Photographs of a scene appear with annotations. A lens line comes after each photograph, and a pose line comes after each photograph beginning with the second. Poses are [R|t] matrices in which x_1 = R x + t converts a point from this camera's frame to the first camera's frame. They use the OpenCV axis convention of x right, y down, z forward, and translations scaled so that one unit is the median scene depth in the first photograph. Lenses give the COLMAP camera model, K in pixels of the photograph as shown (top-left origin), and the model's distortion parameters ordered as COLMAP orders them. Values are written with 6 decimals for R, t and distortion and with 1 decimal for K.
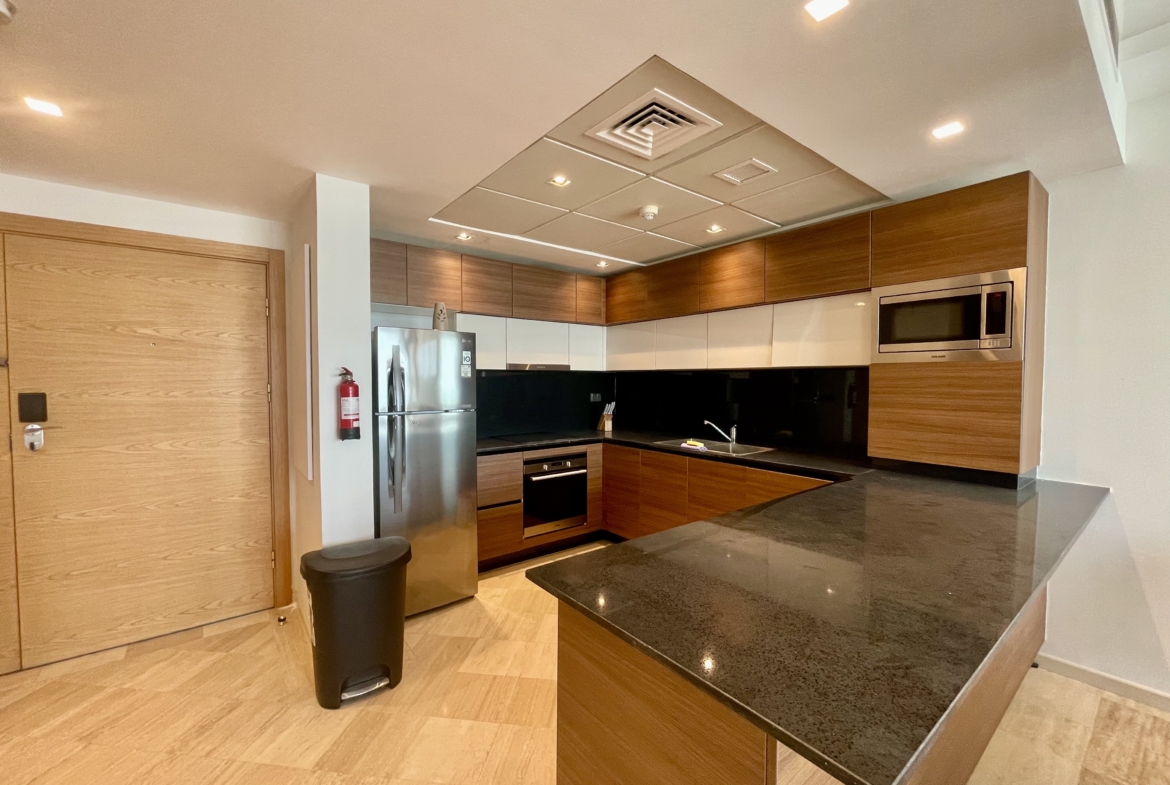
lens RADIAL K [[475.4, 0, 581.3], [0, 475.4, 392.4], [0, 0, 1]] dist [0.004902, 0.000731]
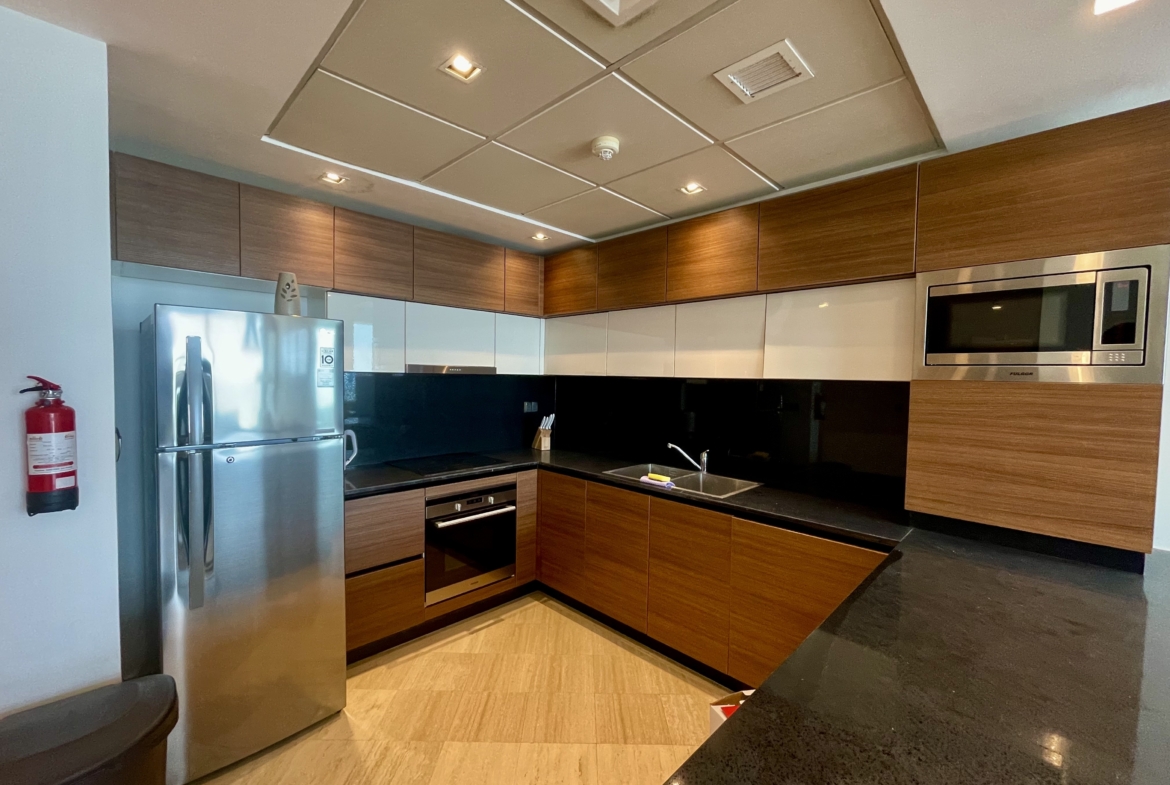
lens RADIAL K [[475.4, 0, 582.7], [0, 475.4, 392.2], [0, 0, 1]] dist [0.004902, 0.000731]
pose [[0.992157, 0.011333, 0.124483, 0.026471], [-0.012602, 0.999876, 0.009413, -0.035296], [-0.124361, -0.010908, 0.992177, 0.294613]]
